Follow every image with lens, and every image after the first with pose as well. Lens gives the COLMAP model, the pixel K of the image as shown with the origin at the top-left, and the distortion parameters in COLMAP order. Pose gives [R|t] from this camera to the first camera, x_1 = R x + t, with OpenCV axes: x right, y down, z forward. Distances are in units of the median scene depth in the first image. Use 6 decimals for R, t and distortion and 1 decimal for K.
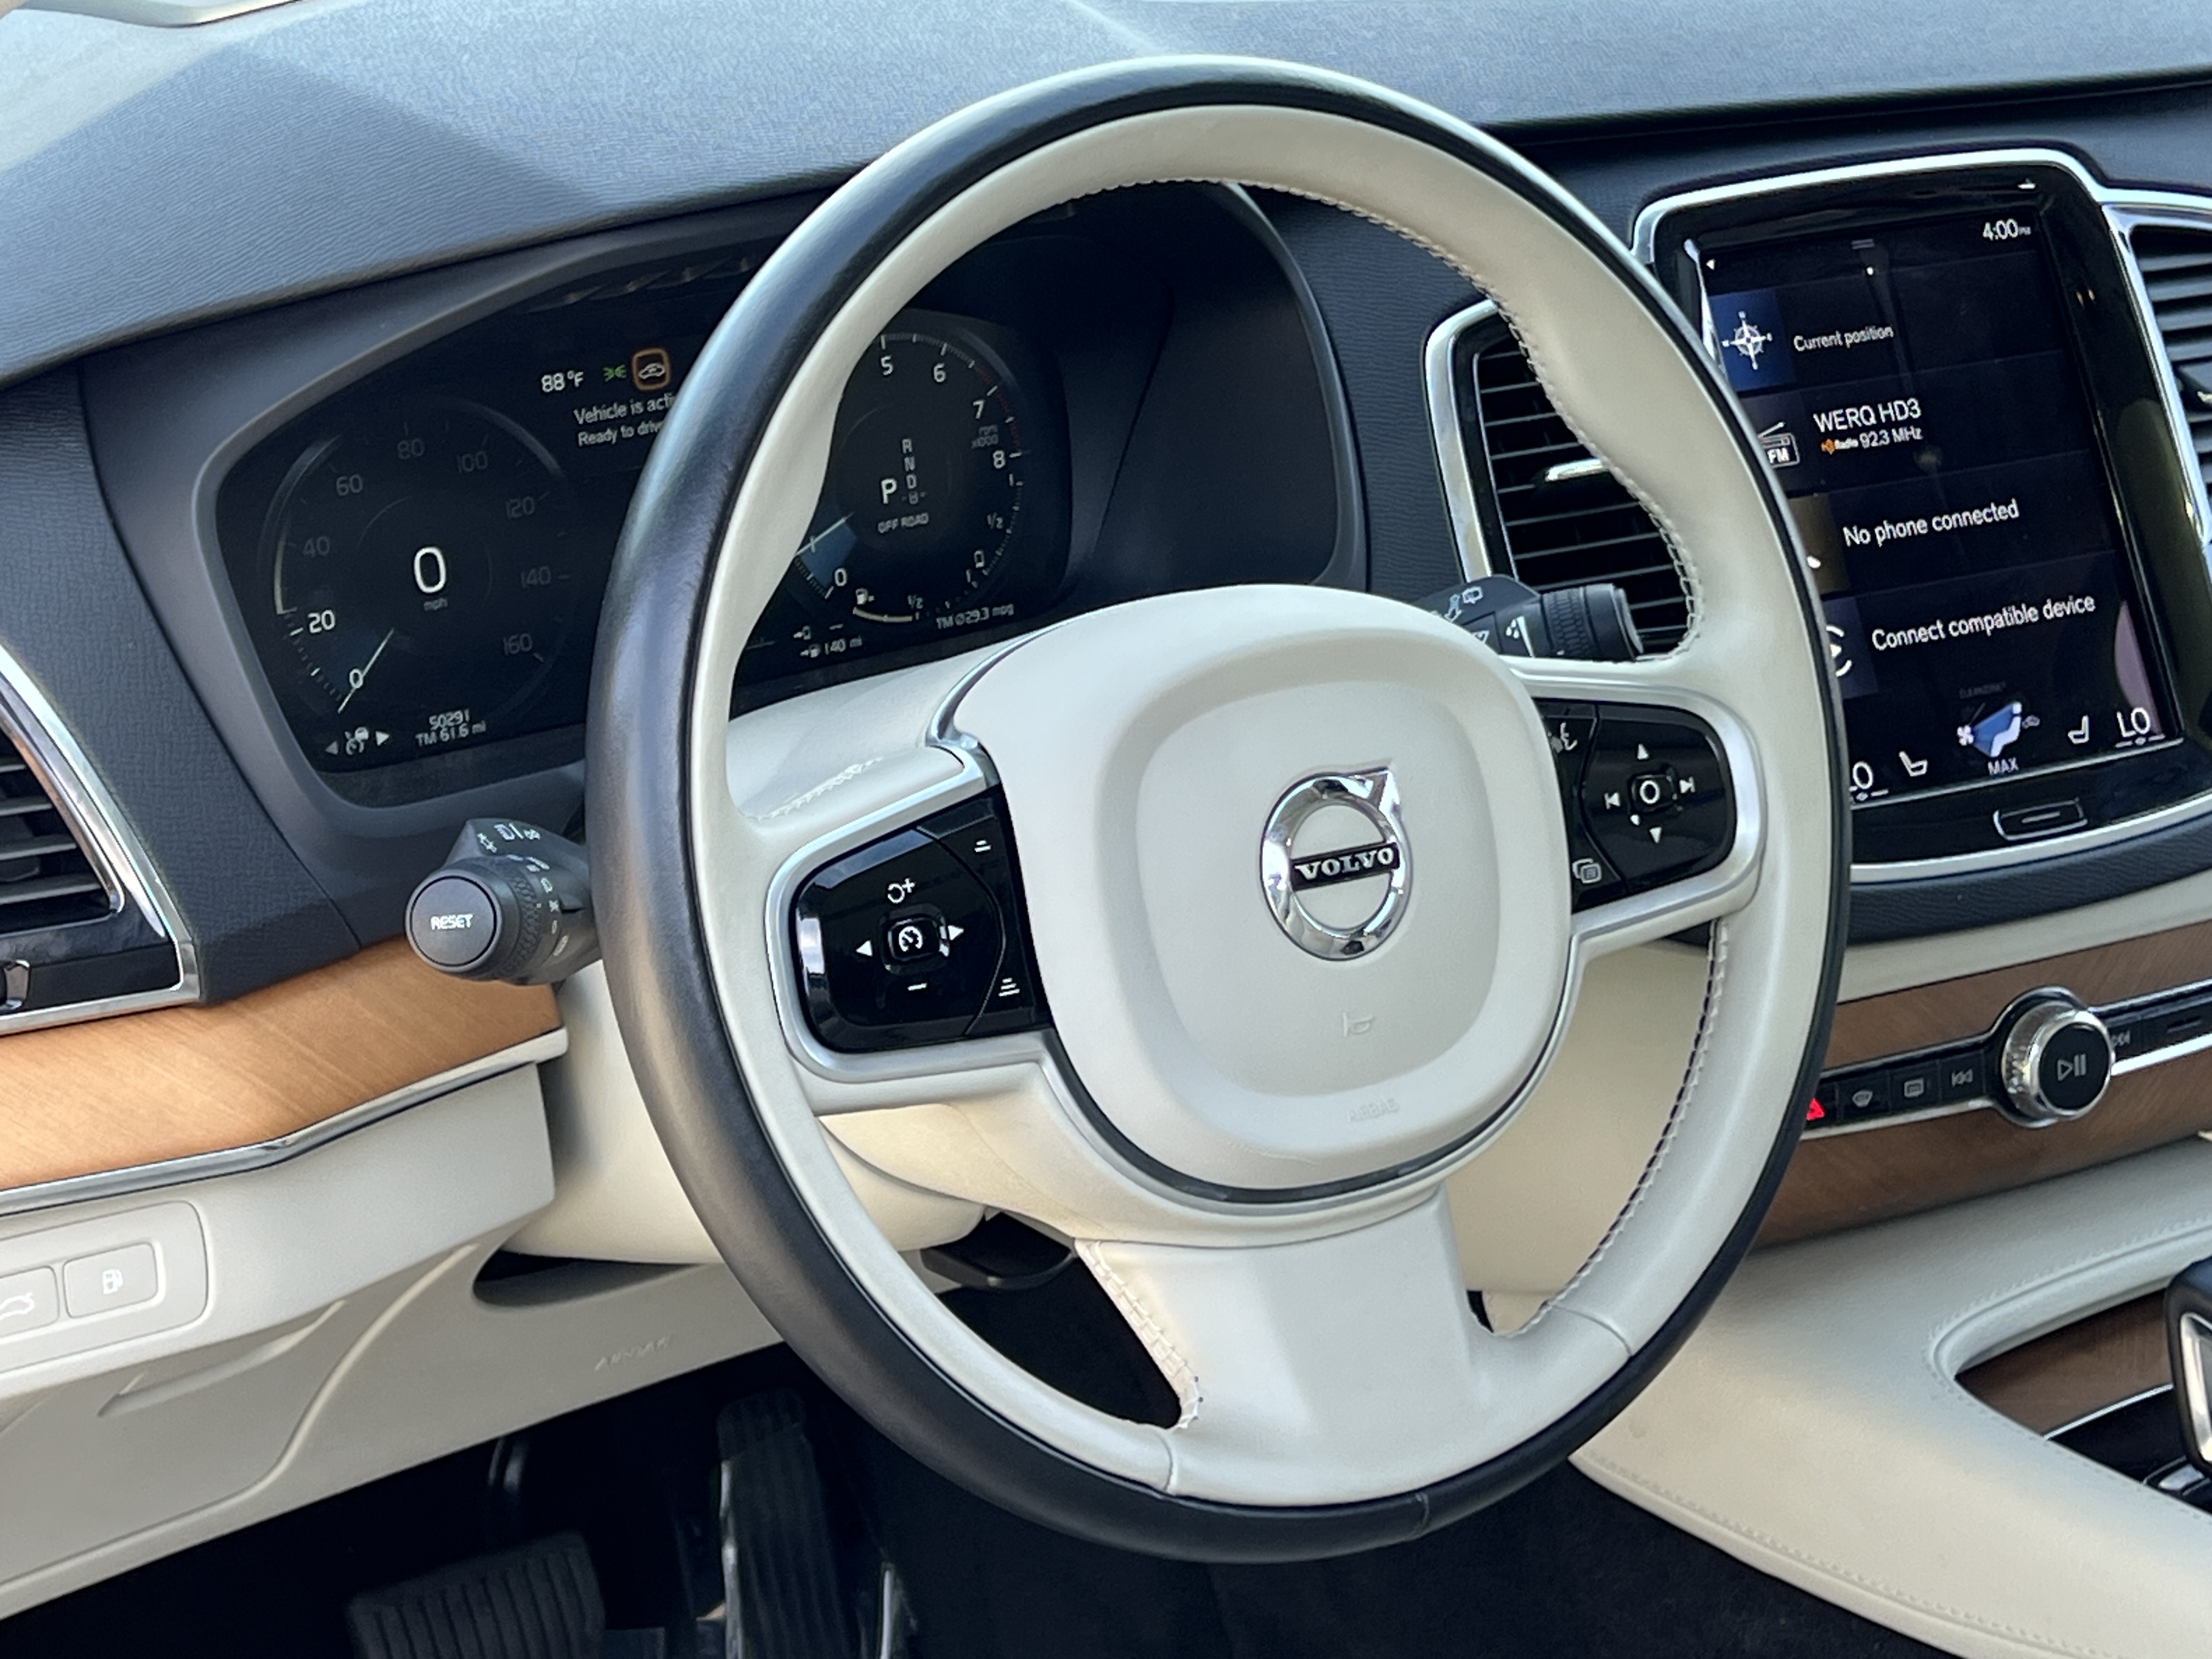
lens RADIAL K [[4131.6, 0, 1091.9], [0, 4131.6, 812.2], [0, 0, 1]] dist [0.048143, 0.000000]
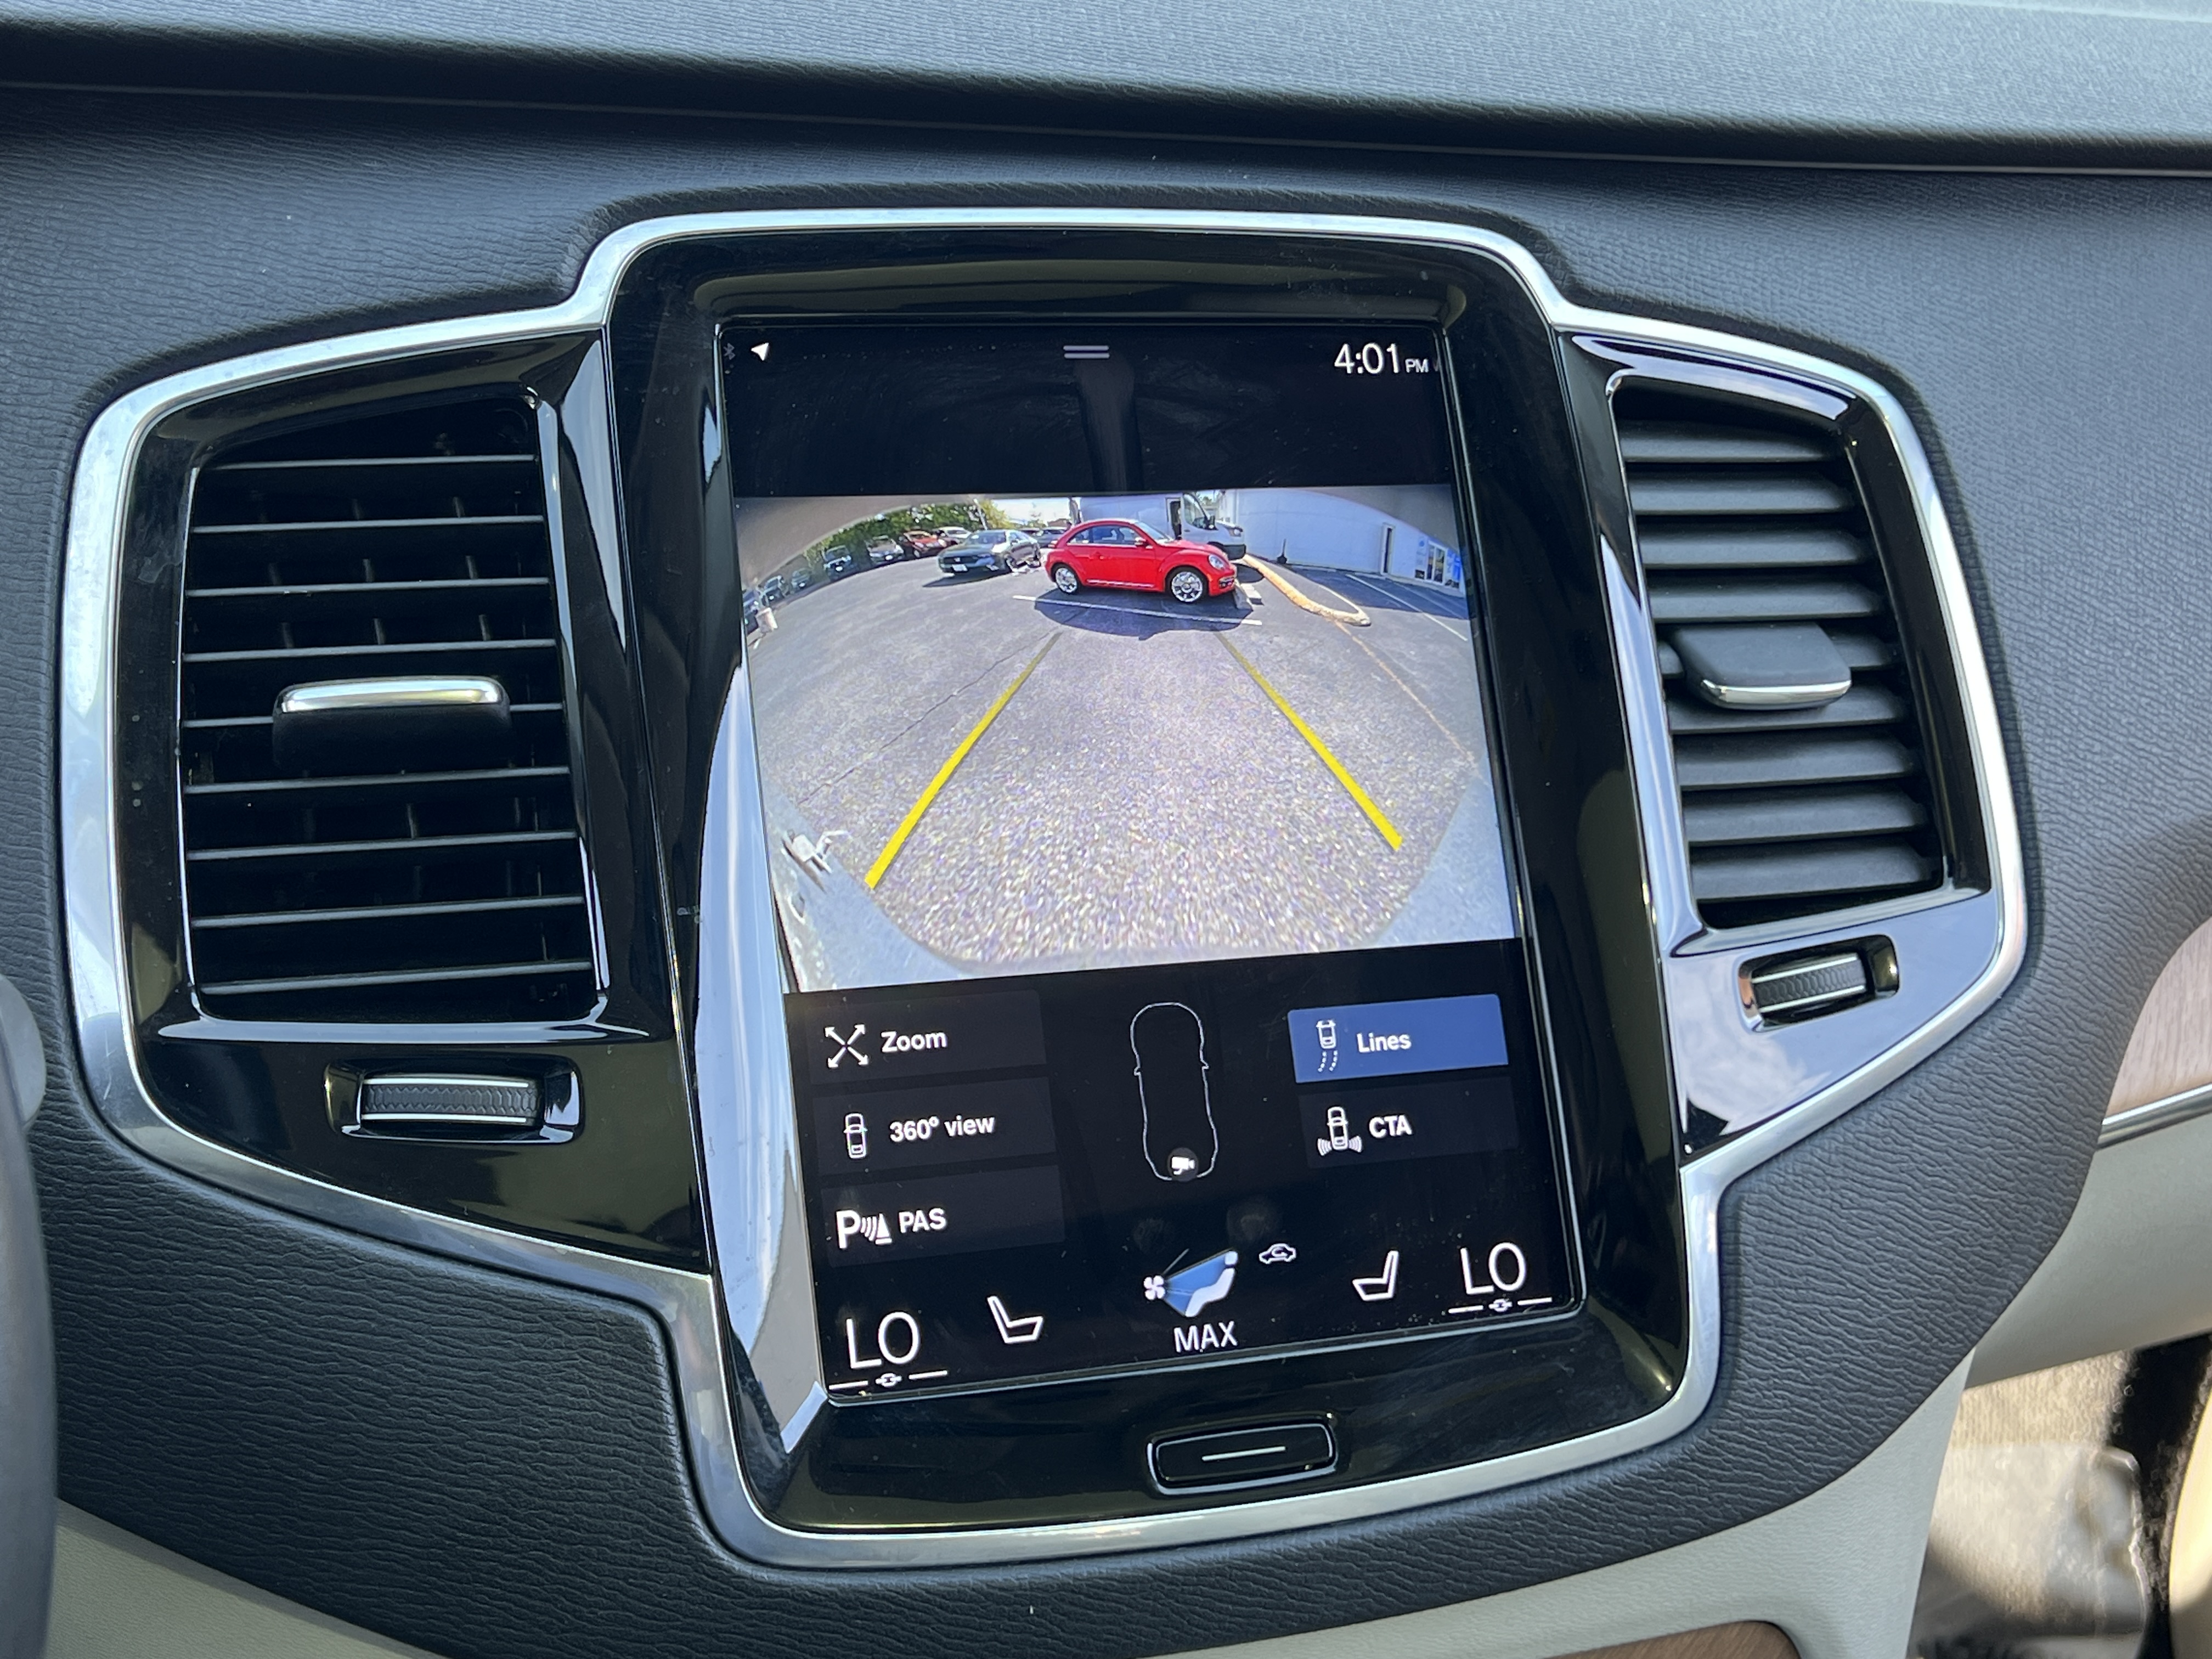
lens RADIAL K [[2925.4, 0, 1109.5], [0, 2925.4, 812.5], [0, 0, 1]] dist [0.031036, 0.000000]
pose [[0.987679, 0.103409, -0.117456, 0.249728], [-0.107539, 0.993767, -0.029368, -0.066824], [0.113687, 0.041637, 0.992644, 0.634344]]
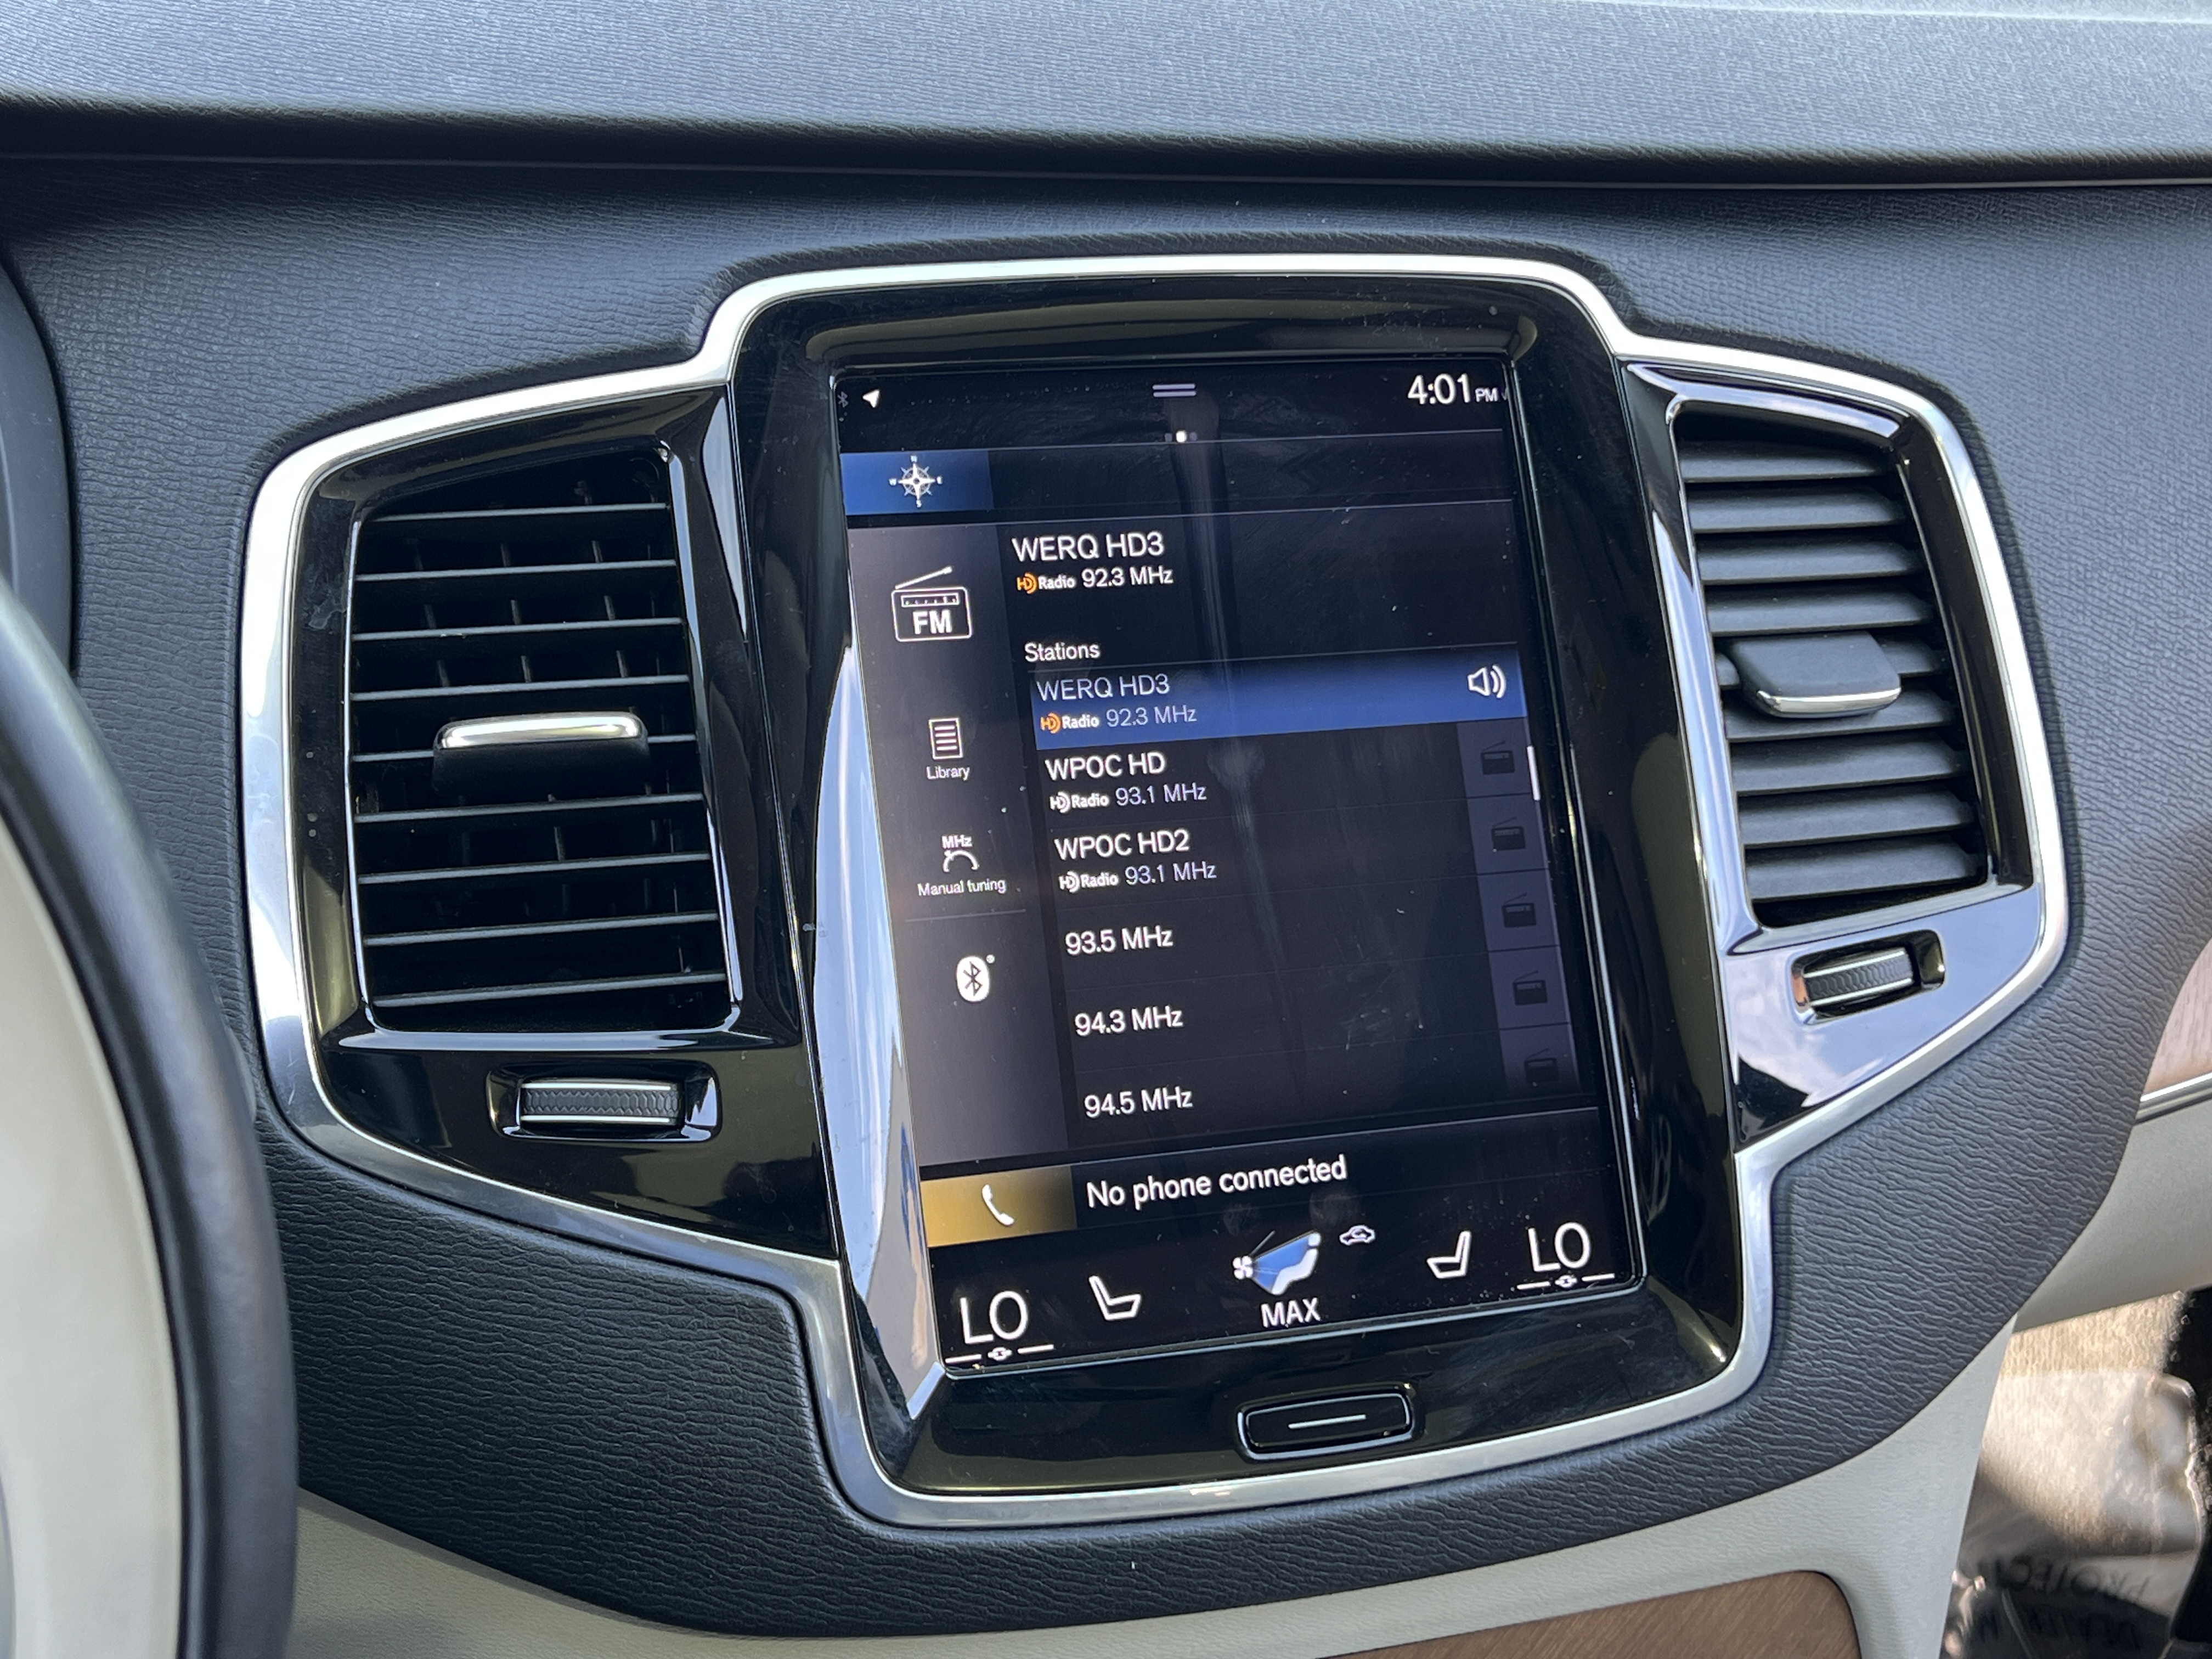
lens RADIAL K [[2925.4, 0, 1081.5], [0, 2925.4, 817.8], [0, 0, 1]] dist [0.031036, 0.000000]
pose [[0.983819, 0.102562, -0.146905, 0.248711], [-0.102197, 0.994713, 0.010050, -0.081929], [0.147159, 0.005126, 0.989100, 0.604820]]
